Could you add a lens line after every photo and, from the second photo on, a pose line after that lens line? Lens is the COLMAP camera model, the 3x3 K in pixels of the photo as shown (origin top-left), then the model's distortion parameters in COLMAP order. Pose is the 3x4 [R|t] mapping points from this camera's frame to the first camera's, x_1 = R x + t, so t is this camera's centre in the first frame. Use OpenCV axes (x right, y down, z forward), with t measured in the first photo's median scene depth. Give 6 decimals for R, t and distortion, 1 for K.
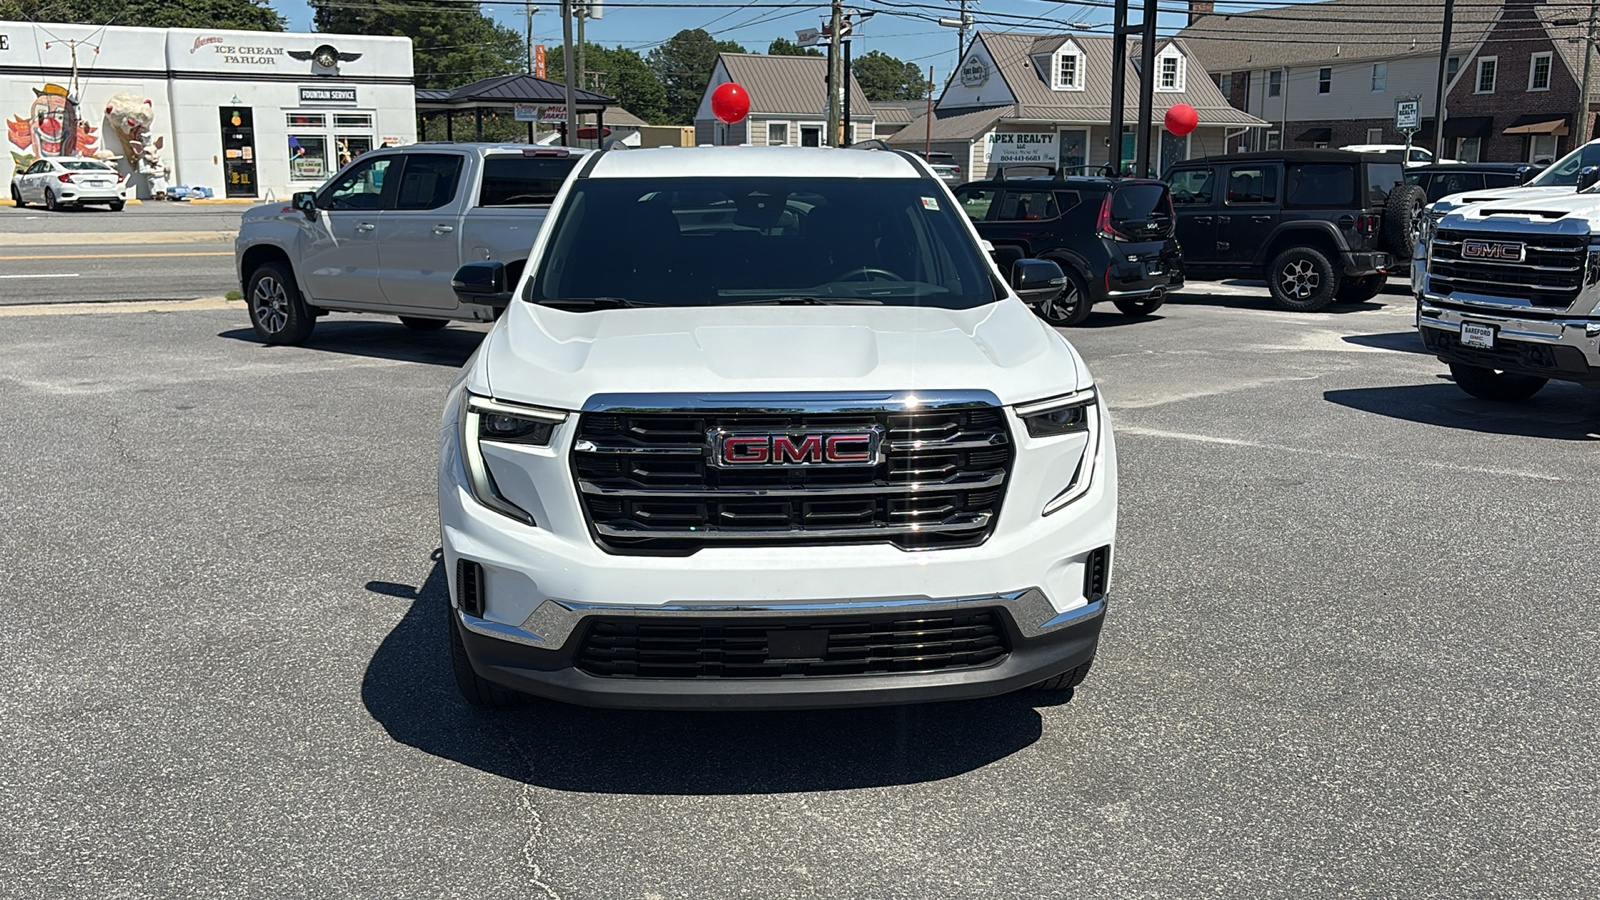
lens RADIAL K [[1475.7, 0, 802.1], [0, 1475.7, 472.7], [0, 0, 1]] dist [0.048239, -0.023160]
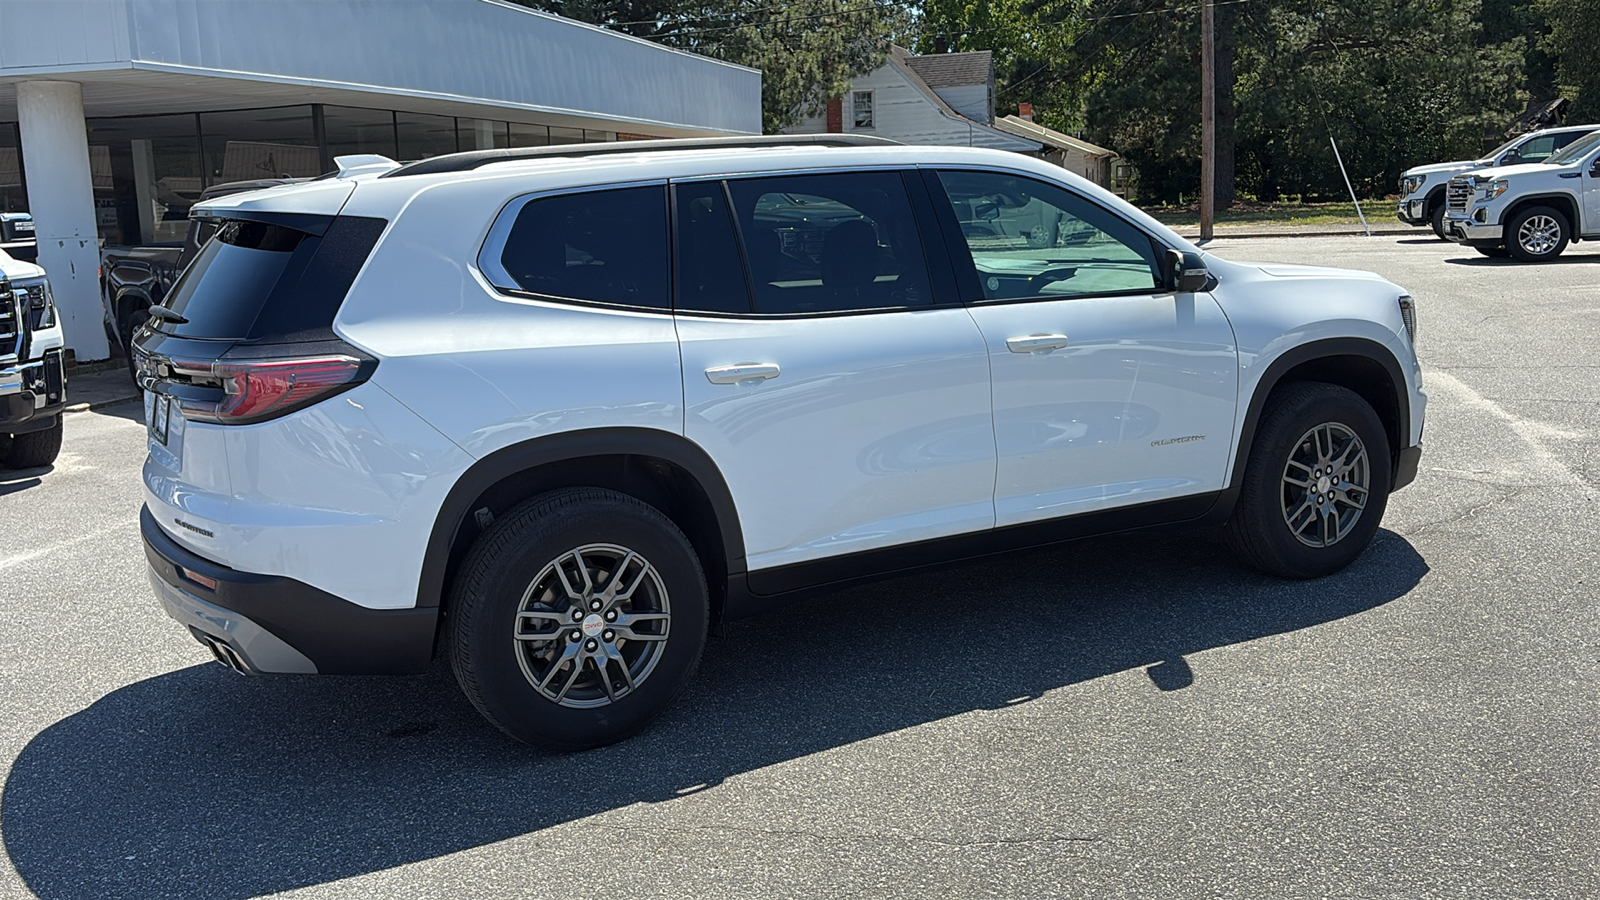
lens RADIAL K [[1464.2, 0, 768.0], [0, 1464.2, 447.4], [0, 0, 1]] dist [0.076912, -0.103601]
pose [[-0.393146, -0.144570, 0.908039, -0.122484], [0.225261, 0.942323, 0.247558, -0.038865], [-0.891456, 0.301872, -0.337905, 0.194254]]
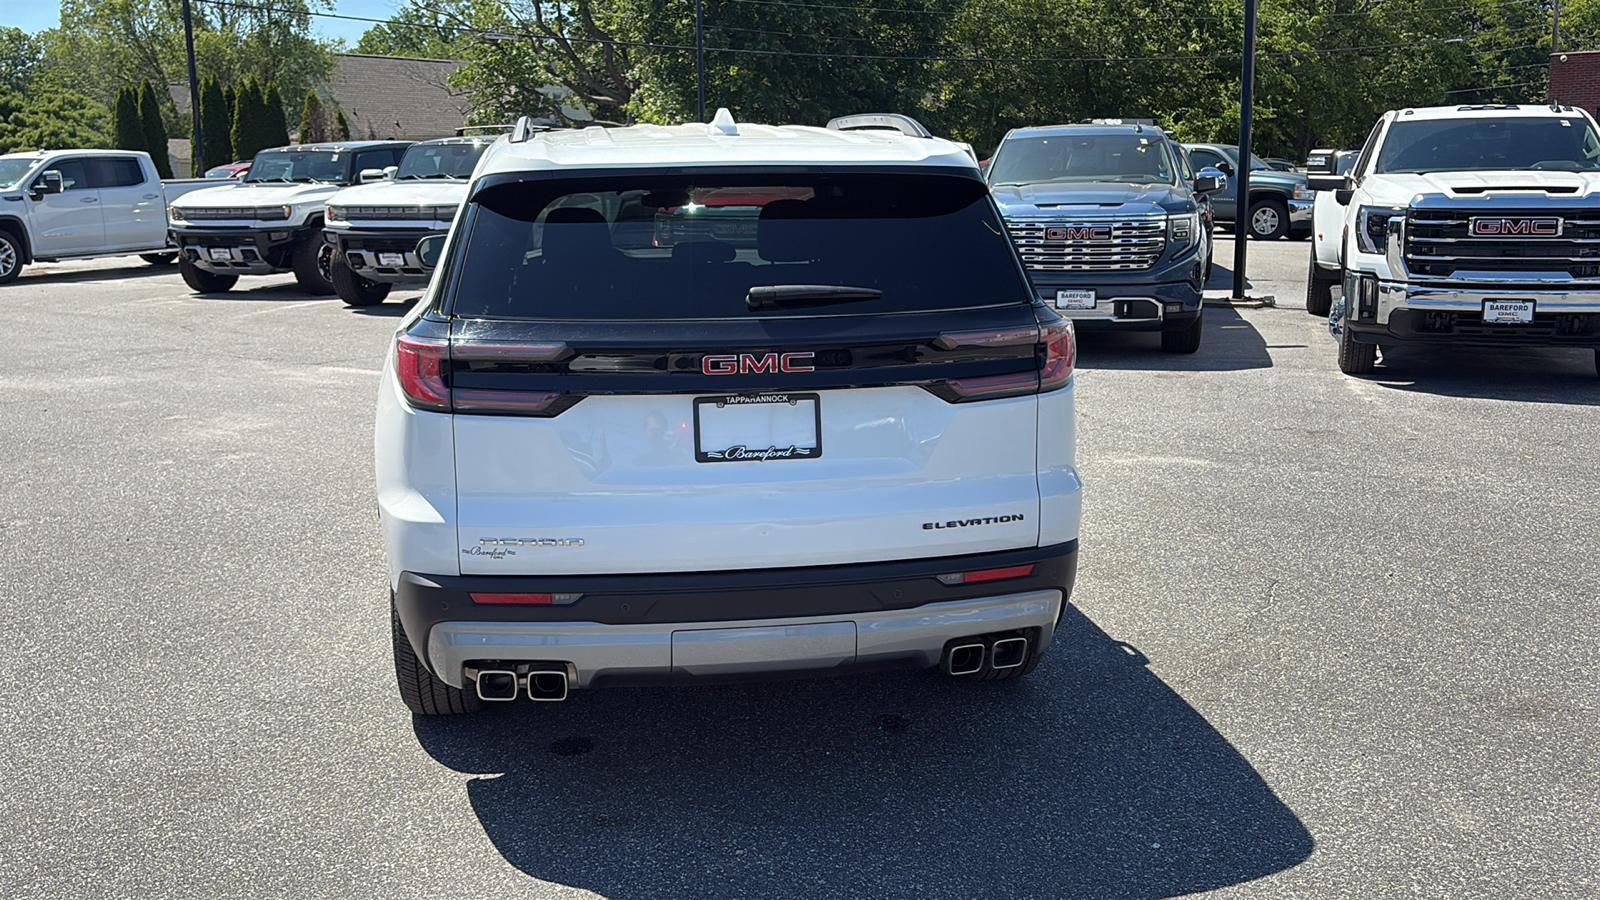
lens RADIAL K [[1495.7, 0, 761.2], [0, 1495.7, 447.9], [0, 0, 1]] dist [0.053232, -0.031664]
pose [[-0.999257, 0.021169, -0.032193, -0.007973], [0.007376, 0.925190, 0.379432, -0.055422], [0.037817, 0.378913, -0.924659, 0.273896]]
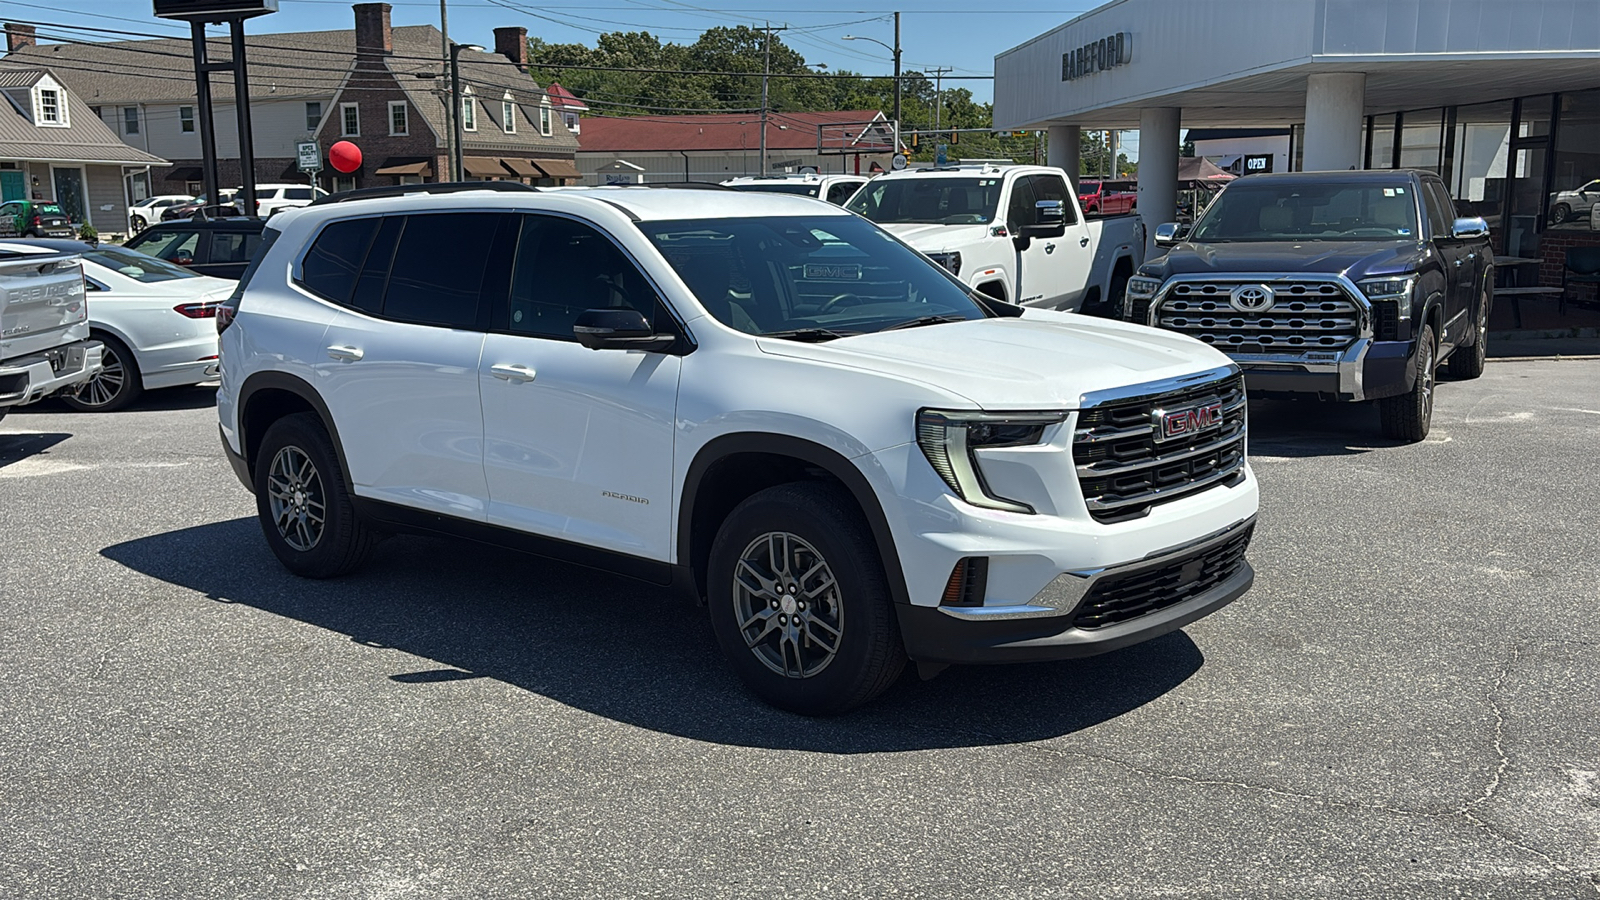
lens RADIAL K [[1494.5, 0, 784.4], [0, 1494.5, 459.6], [0, 0, 1]] dist [0.063112, -0.097183]
pose [[0.731494, -0.128090, 0.669708, -0.097614], [0.151821, 0.988136, 0.023166, -0.005585], [-0.664730, 0.084730, 0.742263, 0.022316]]
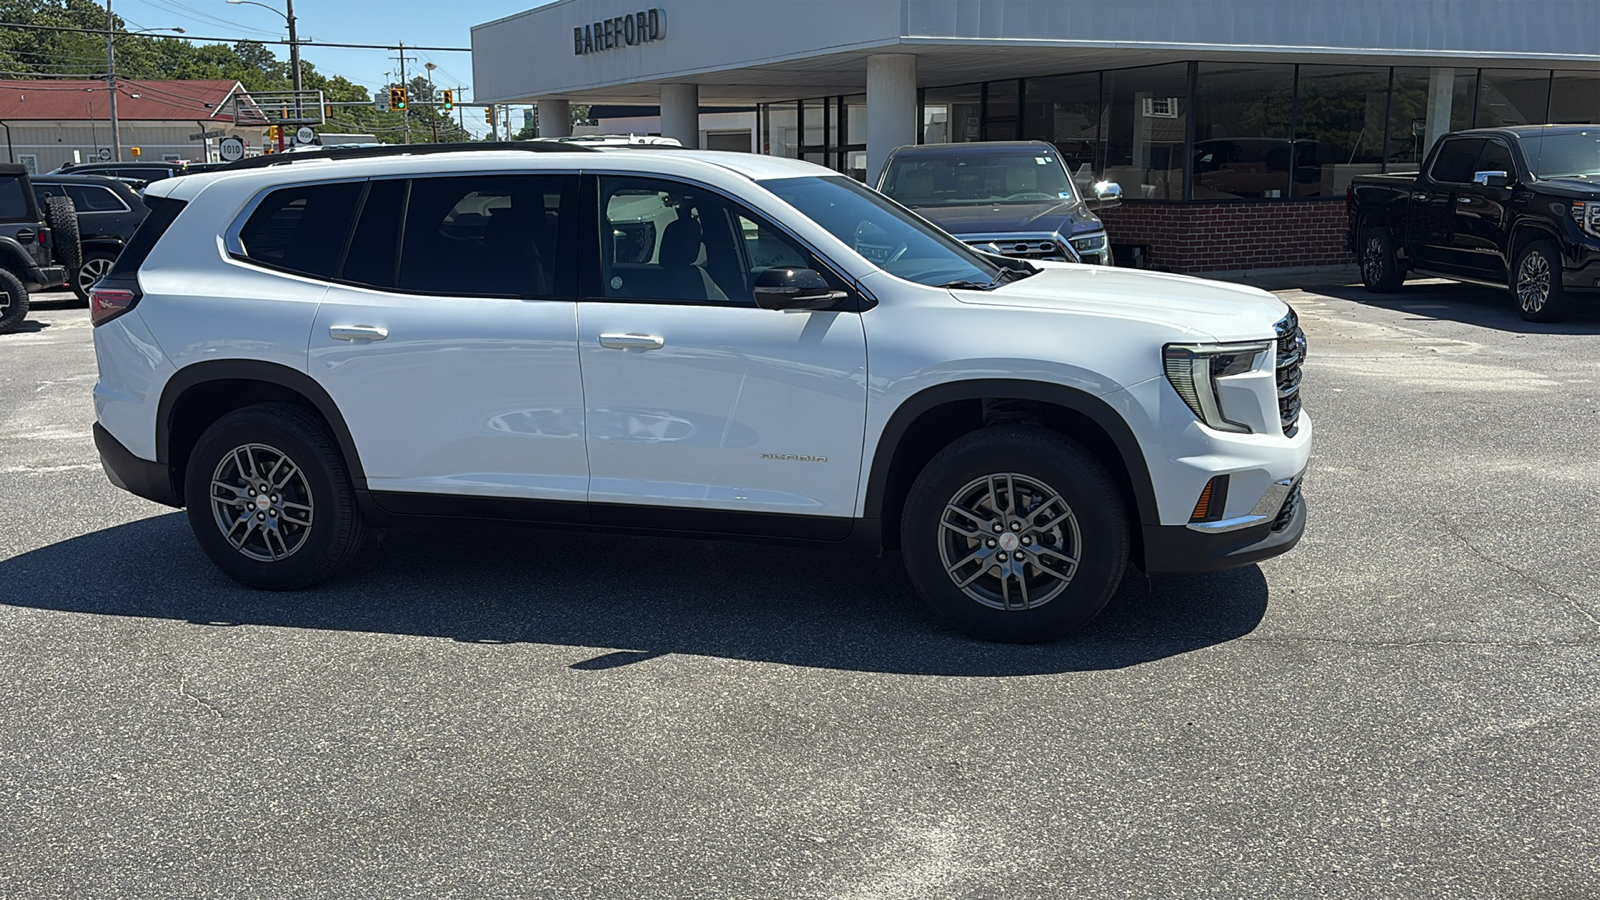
lens RADIAL K [[1494.5, 0, 784.4], [0, 1494.5, 459.6], [0, 0, 1]] dist [0.063112, -0.097183]
pose [[0.391200, -0.185153, 0.901488, -0.136282], [0.203387, 0.972726, 0.111524, -0.015347], [-0.897550, 0.139723, 0.418188, 0.072153]]
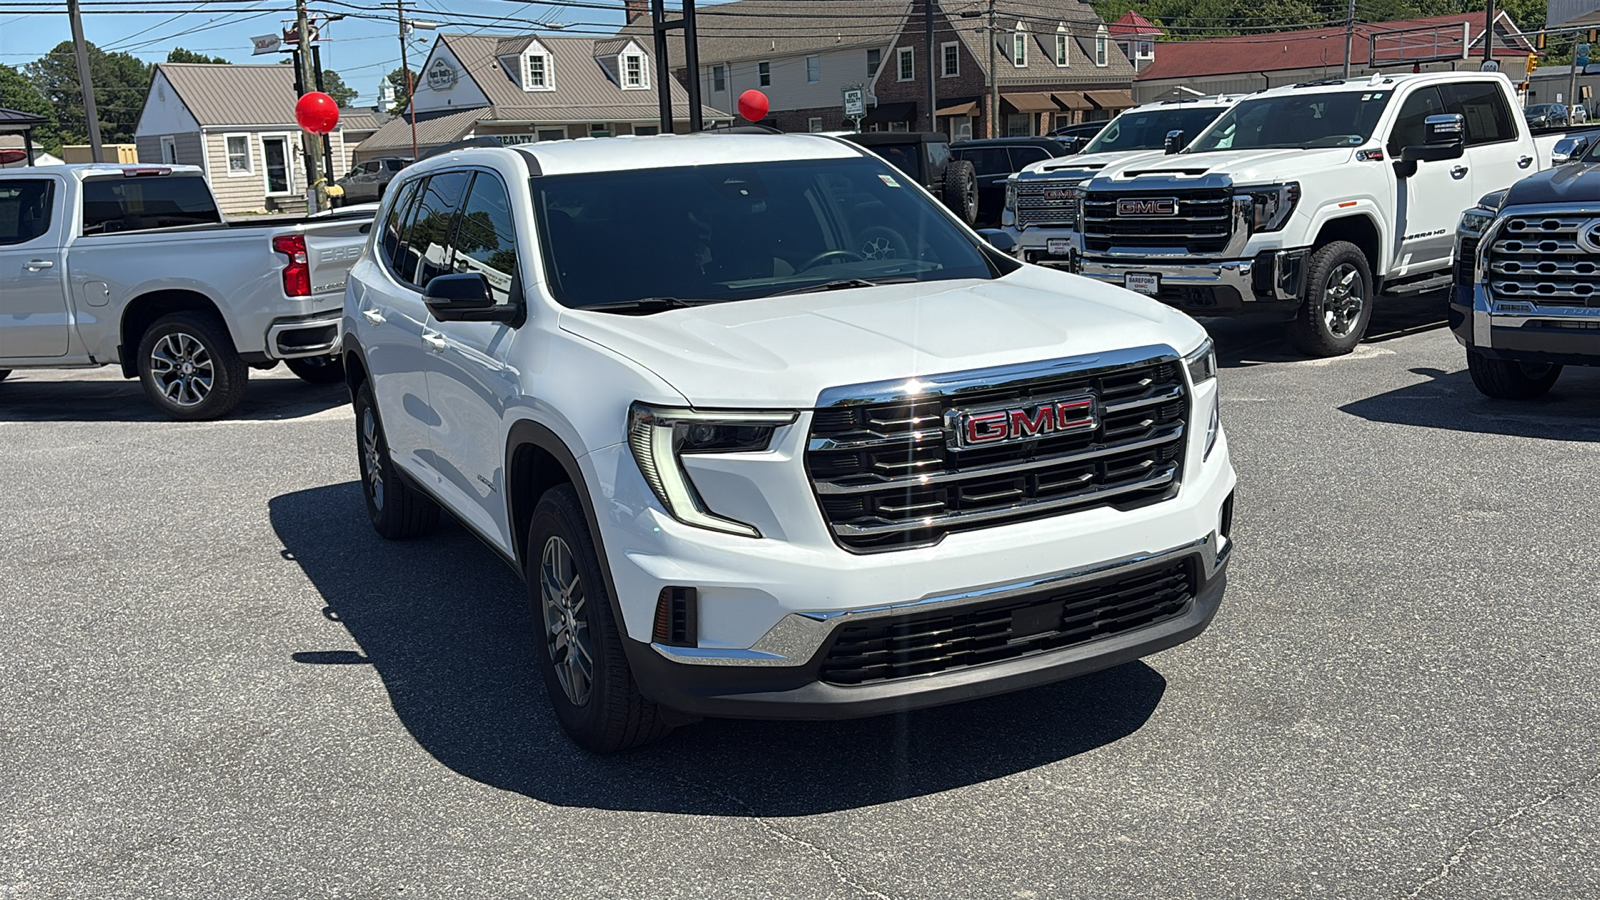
lens RADIAL K [[1481.8, 0, 766.7], [0, 1481.8, 442.8], [0, 0, 1]] dist [0.094180, -0.157899]
pose [[0.938004, -0.118255, 0.325829, -0.041779], [0.125462, 0.992098, -0.001115, -0.001922], [-0.323122, 0.041925, 0.945428, 0.009986]]
